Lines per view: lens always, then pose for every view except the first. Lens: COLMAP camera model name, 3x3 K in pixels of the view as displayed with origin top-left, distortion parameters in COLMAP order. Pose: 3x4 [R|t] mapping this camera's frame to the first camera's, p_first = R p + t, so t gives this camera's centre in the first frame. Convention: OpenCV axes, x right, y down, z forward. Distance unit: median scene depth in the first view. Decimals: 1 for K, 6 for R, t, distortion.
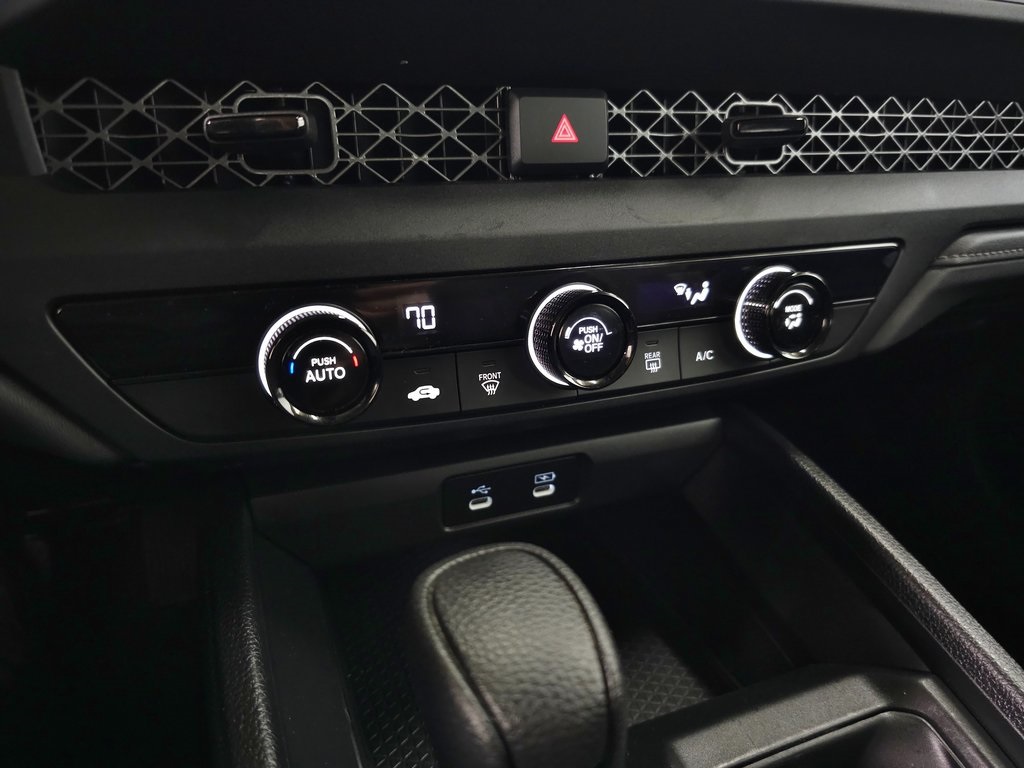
lens RADIAL K [[747.0, 0, 517.7], [0, 747.0, 387.2], [0, 0, 1]] dist [0.020135, -0.022772]
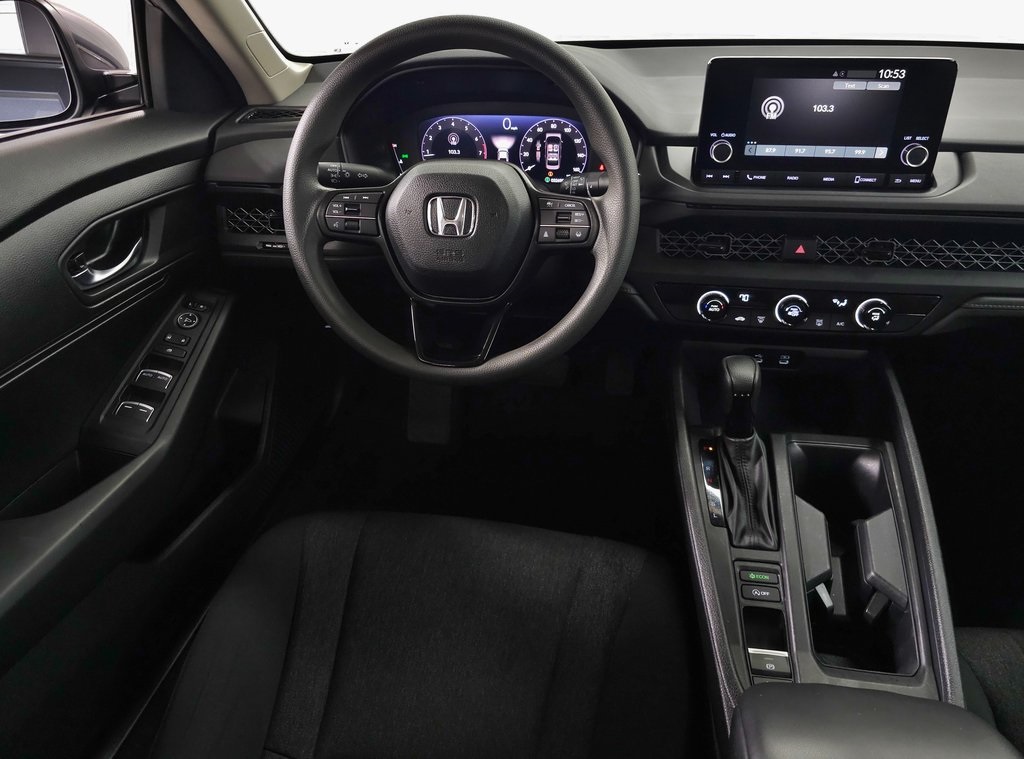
lens RADIAL K [[693.3, 0, 520.5], [0, 693.3, 368.9], [0, 0, 1]] dist [0.050458, -0.051024]
pose [[0.853917, 0.219994, -0.471624, 0.586683], [-0.169474, 0.974408, 0.147675, -0.071555], [0.492042, -0.046174, 0.869346, -2.368274]]
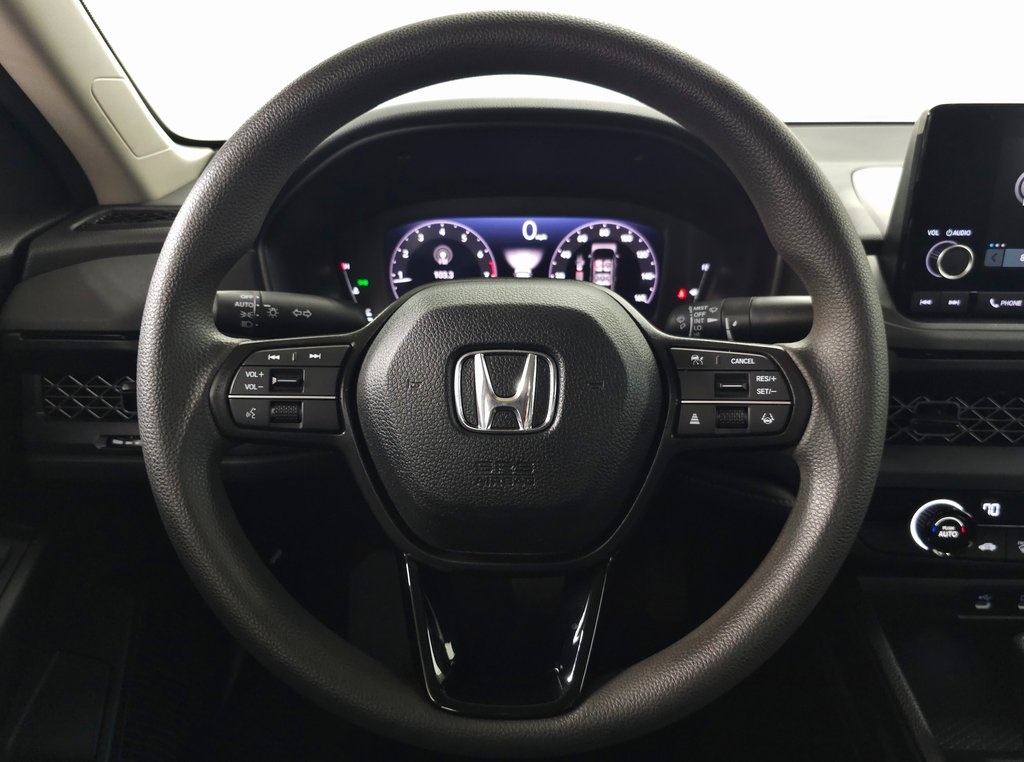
lens RADIAL K [[747.0, 0, 516.5], [0, 747.0, 370.9], [0, 0, 1]] dist [0.020135, -0.022772]
pose [[0.905133, 0.100541, -0.413070, -0.475150], [-0.136815, 0.988831, -0.059114, -0.163429], [0.402513, 0.110020, 0.908779, -1.354328]]
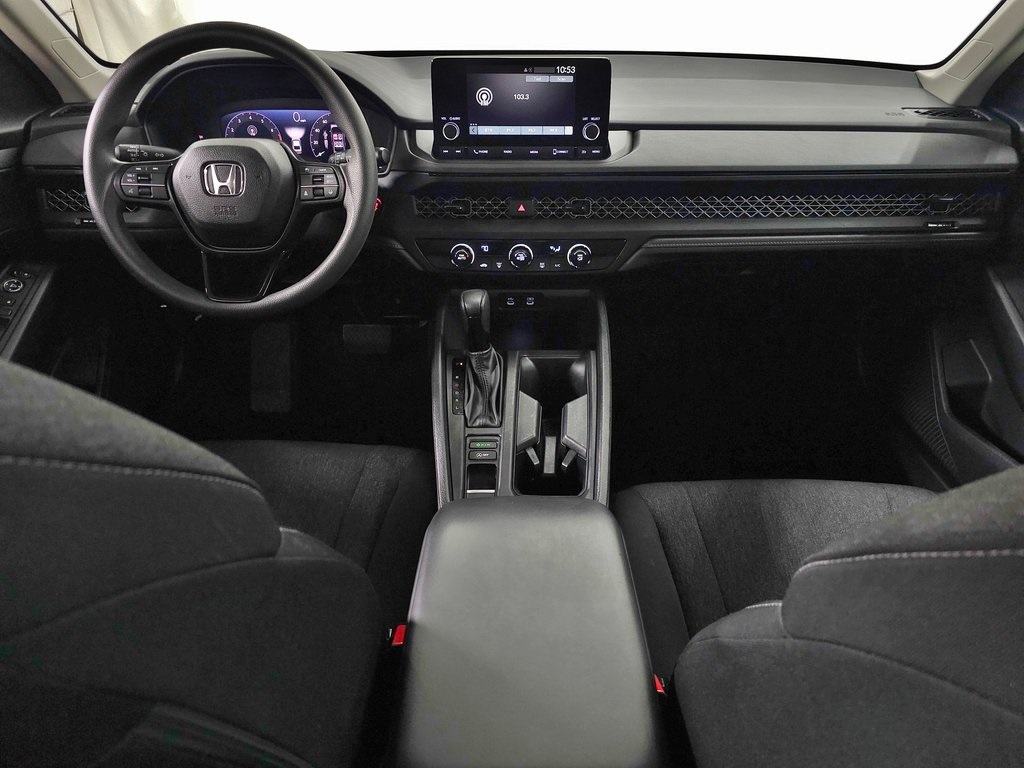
lens RADIAL K [[693.3, 0, 519.7], [0, 693.3, 391.8], [0, 0, 1]] dist [0.050458, -0.051024]
pose [[0.918741, 0.162734, -0.359767, 1.685155], [-0.126627, 0.984429, 0.121919, 0.218012], [0.374006, -0.066456, 0.925042, -2.823871]]
